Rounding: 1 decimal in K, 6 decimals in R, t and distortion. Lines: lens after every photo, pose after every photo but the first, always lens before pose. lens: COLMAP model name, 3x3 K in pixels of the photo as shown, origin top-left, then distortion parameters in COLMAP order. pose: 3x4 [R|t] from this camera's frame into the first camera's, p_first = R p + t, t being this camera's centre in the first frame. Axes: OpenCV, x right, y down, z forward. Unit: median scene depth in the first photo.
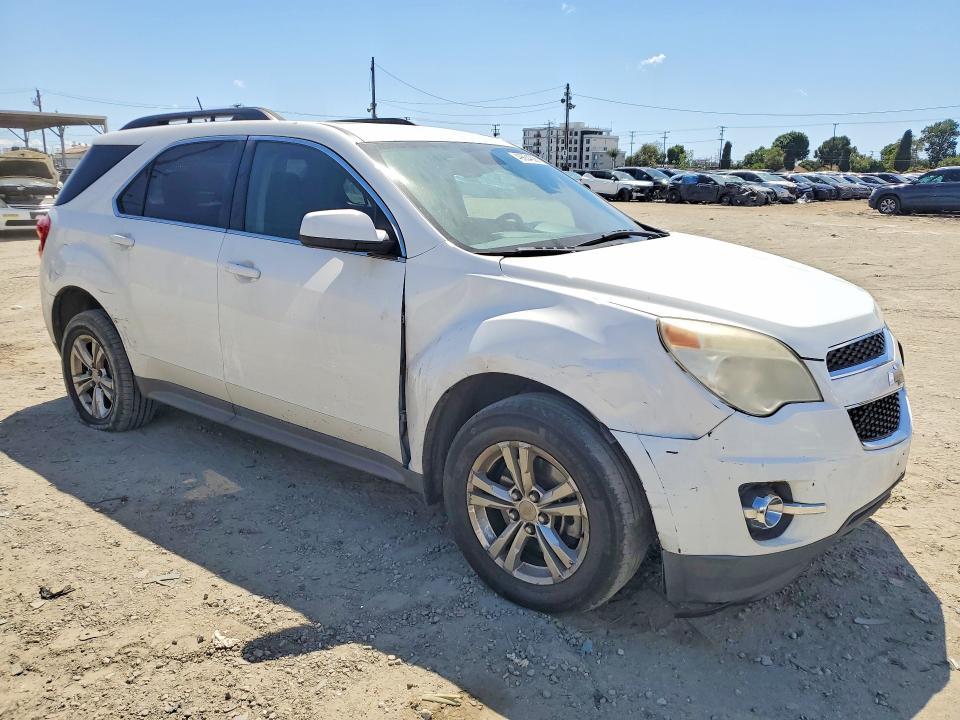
lens RADIAL K [[804.4, 0, 480.0], [0, 804.4, 360.0], [0, 0, 1]] dist [0.013739, 0.007705]
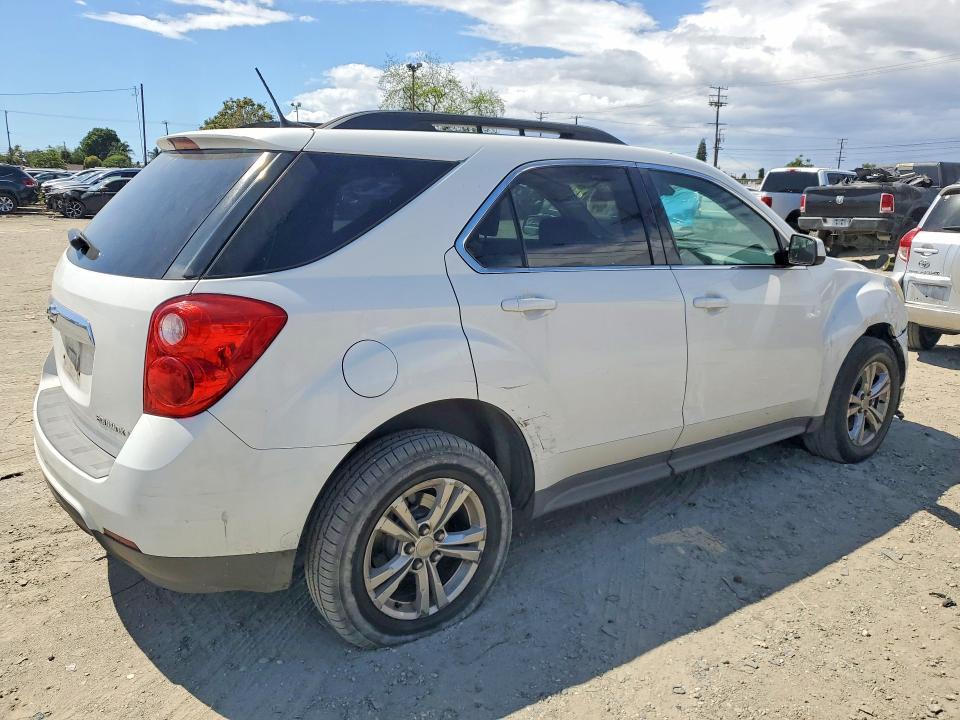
lens RADIAL K [[817.3, 0, 480.0], [0, 817.3, 360.0], [0, 0, 1]] dist [-0.006837, -0.001760]
pose [[0.198685, -0.202401, 0.958936, -1.176794], [0.202647, 0.965782, 0.161859, -0.233498], [-0.958884, 0.162166, 0.232903, 0.932853]]
